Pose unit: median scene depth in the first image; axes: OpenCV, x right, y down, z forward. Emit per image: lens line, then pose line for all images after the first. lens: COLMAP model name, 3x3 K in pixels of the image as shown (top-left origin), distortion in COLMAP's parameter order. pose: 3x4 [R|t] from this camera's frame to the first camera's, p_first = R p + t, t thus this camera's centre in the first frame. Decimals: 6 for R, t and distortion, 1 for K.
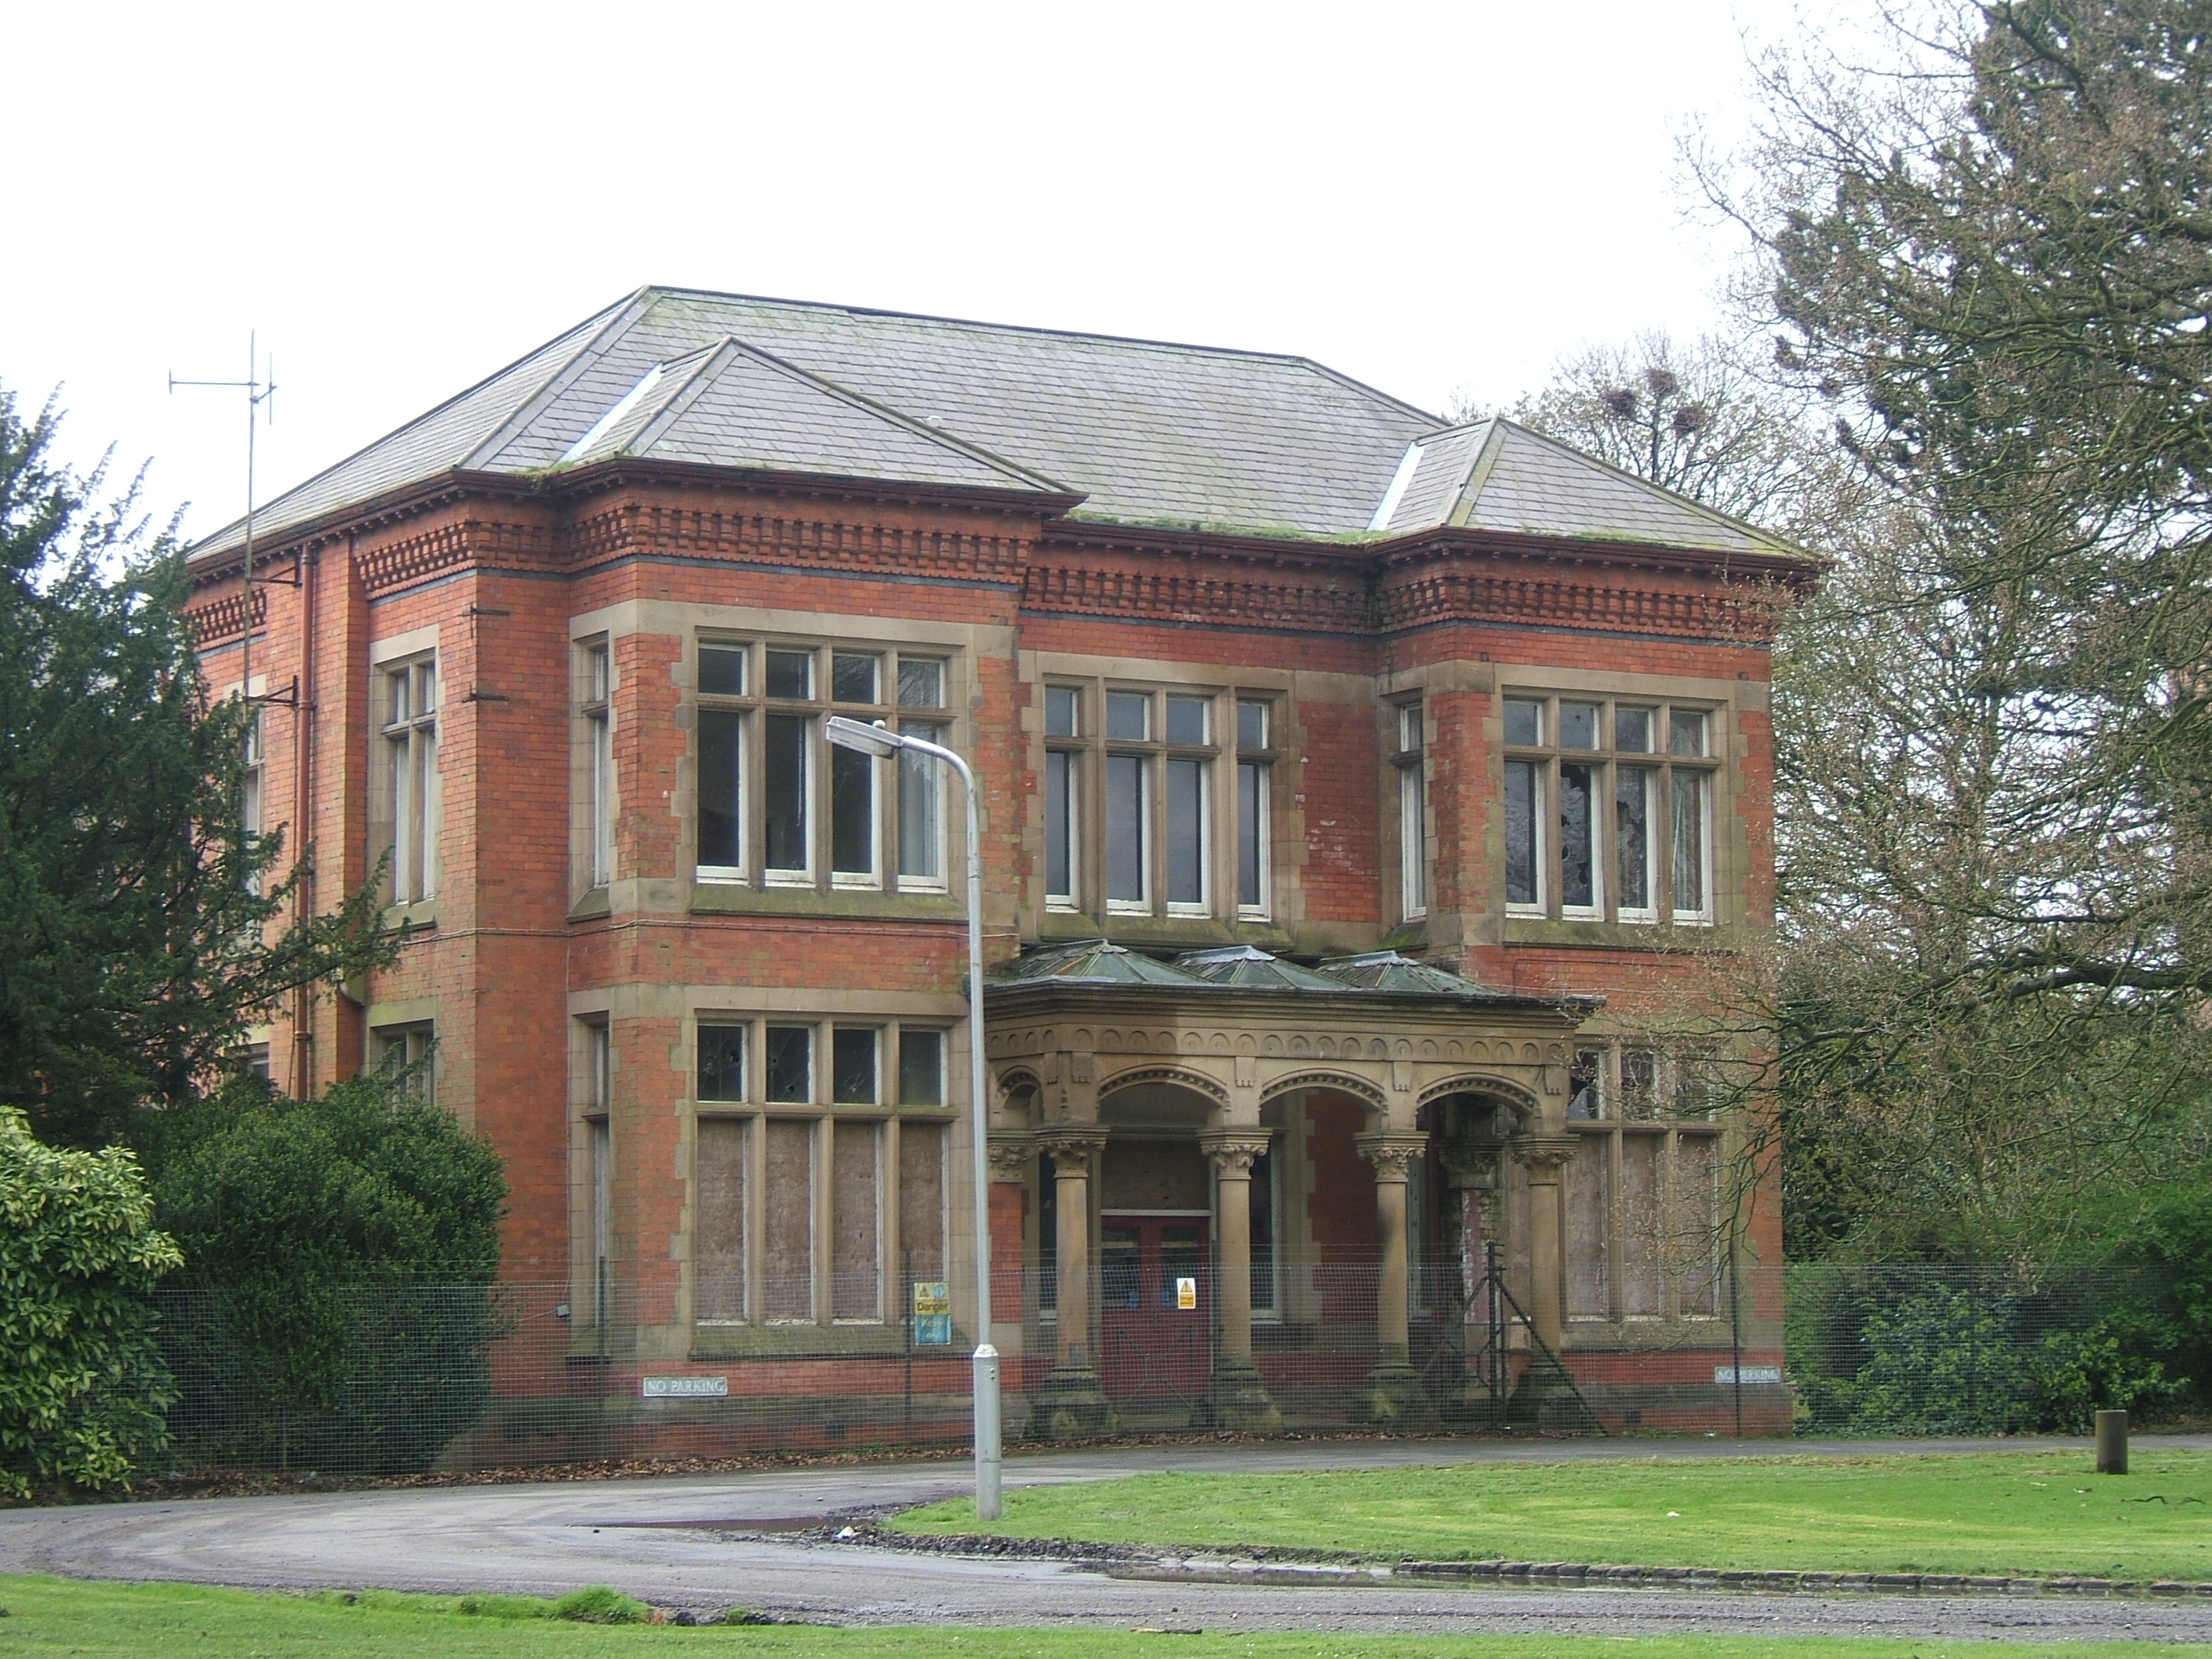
lens RADIAL K [[5830.5, 0, 1106.7], [0, 5830.5, 828.3], [0, 0, 1]] dist [0.193053, 0.000000]
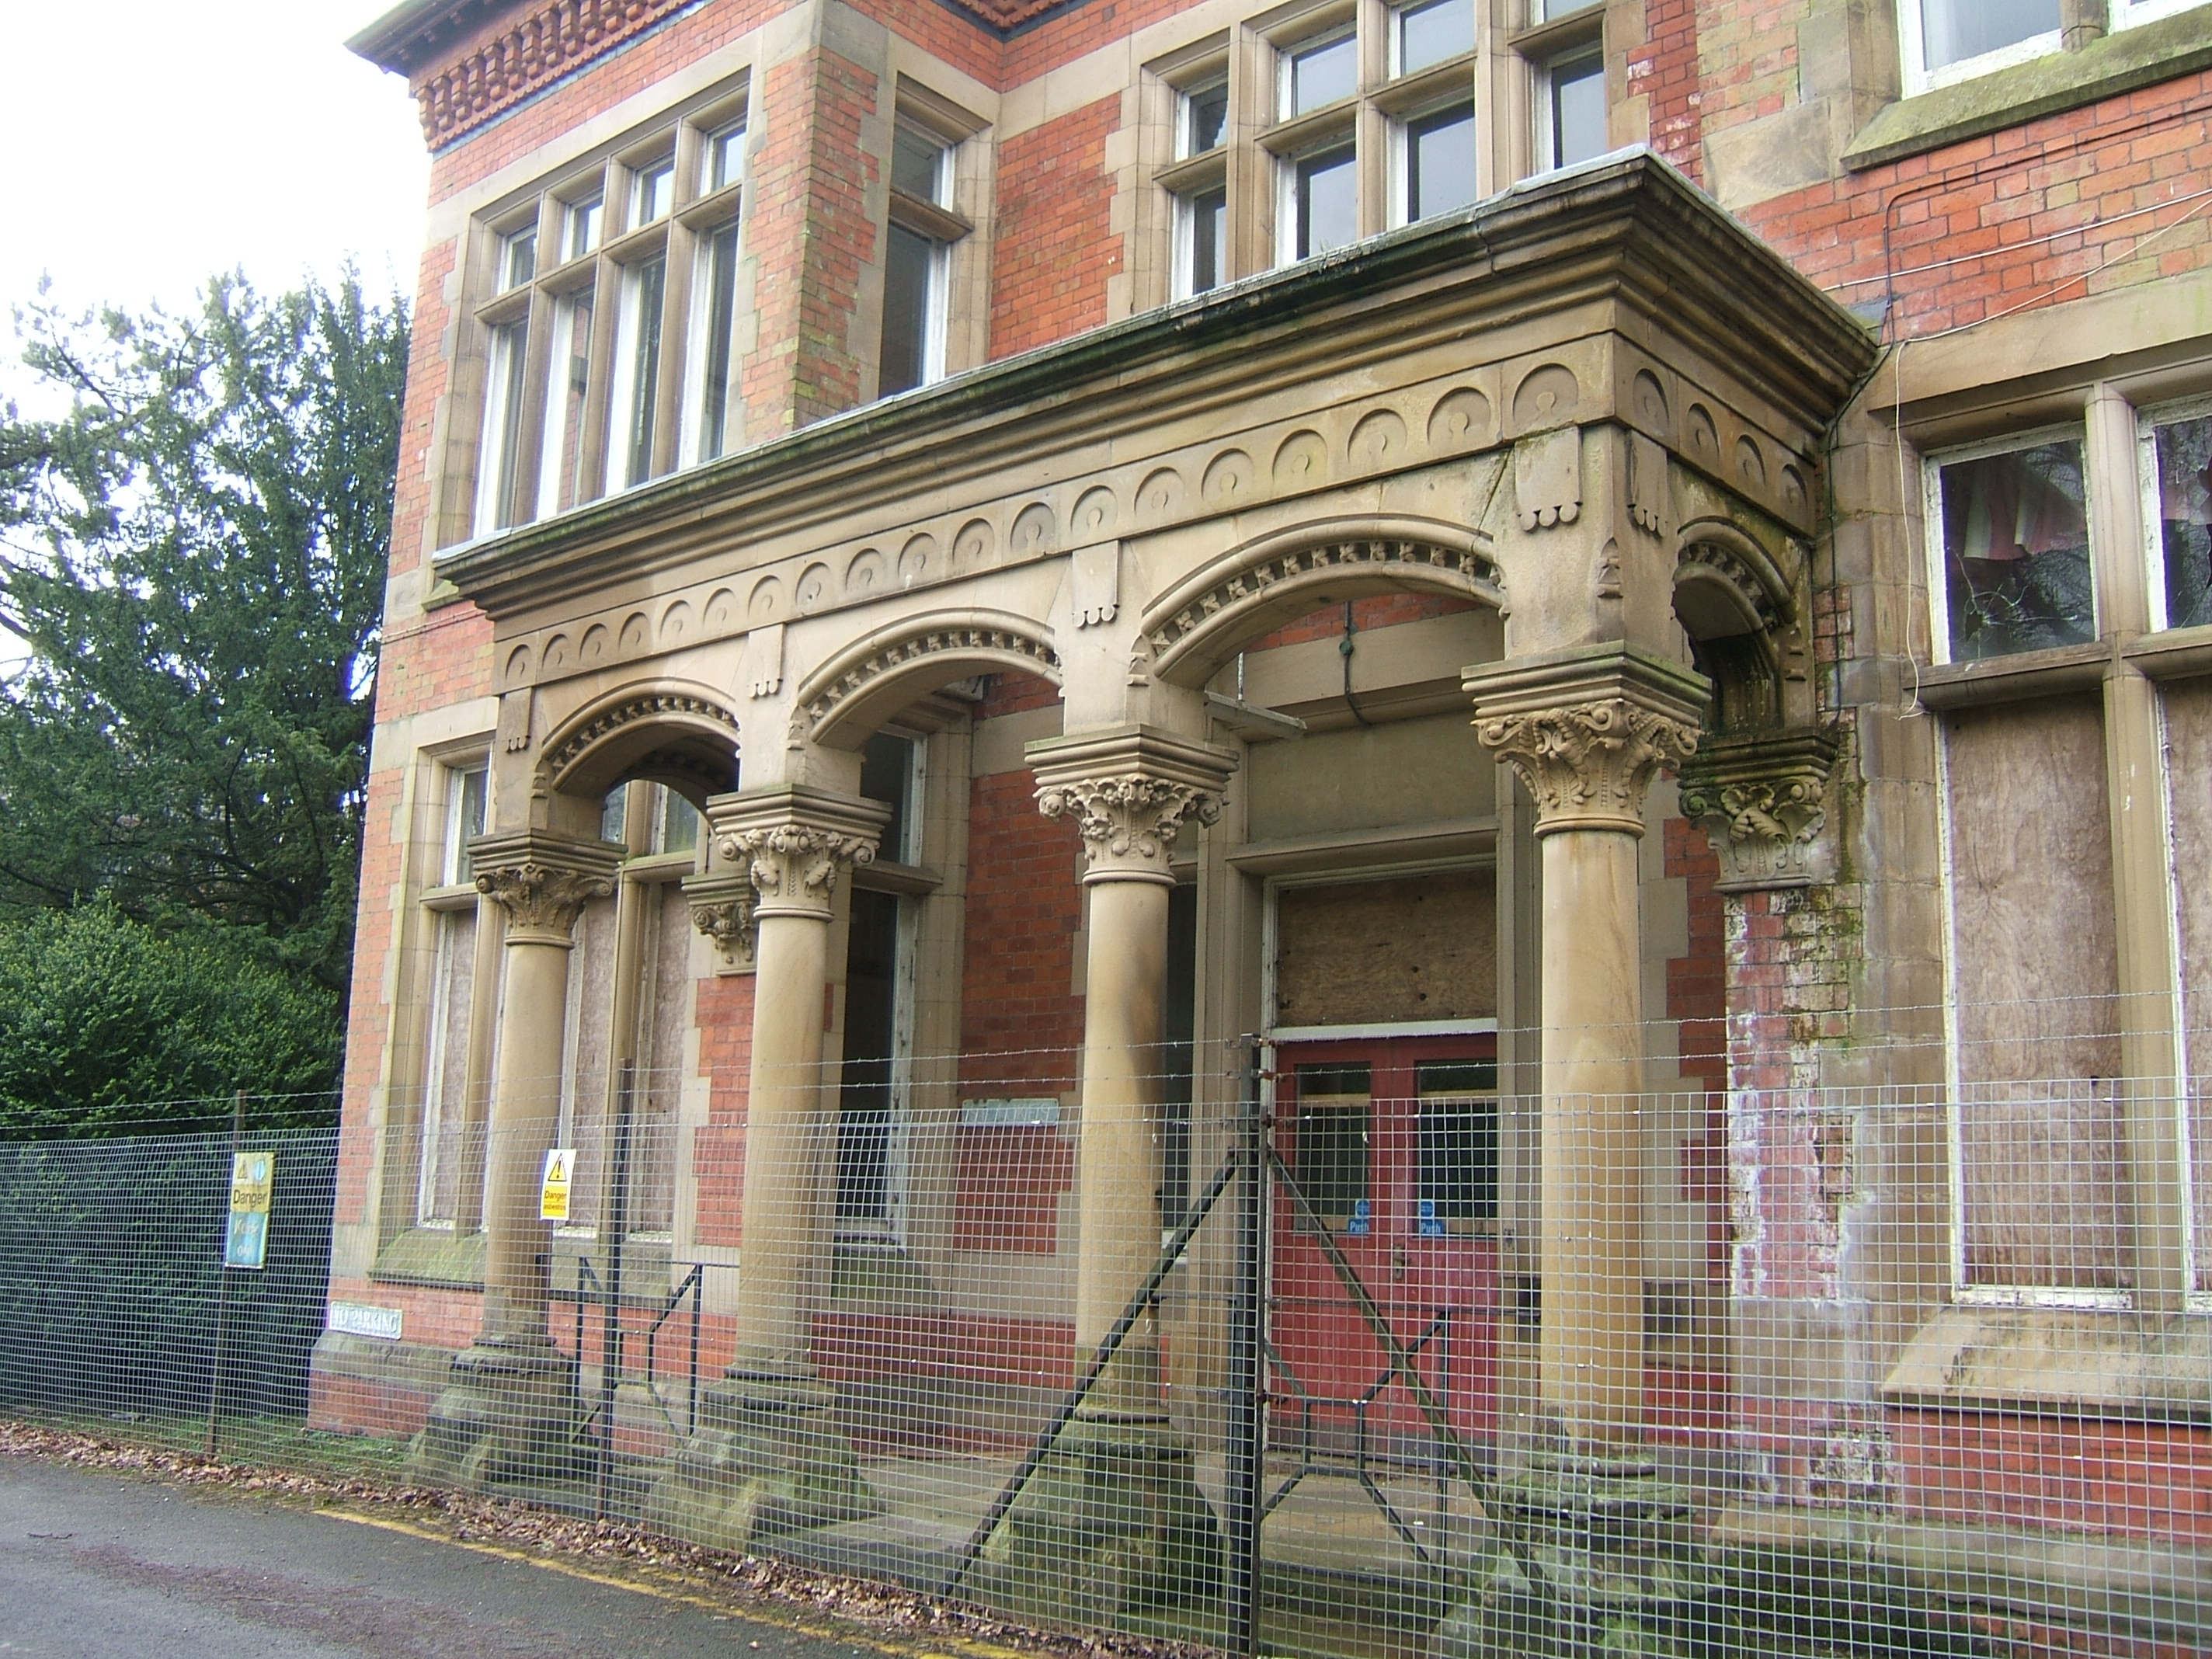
lens RADIAL K [[2189.1, 0, 1107.3], [0, 2189.1, 827.7], [0, 0, 1]] dist [-0.120915, 0.000000]
pose [[0.267827, -0.155022, -0.950914, 0.175618], [0.053972, 0.987835, -0.145840, 0.076625], [0.961954, -0.012263, 0.272936, 0.964161]]
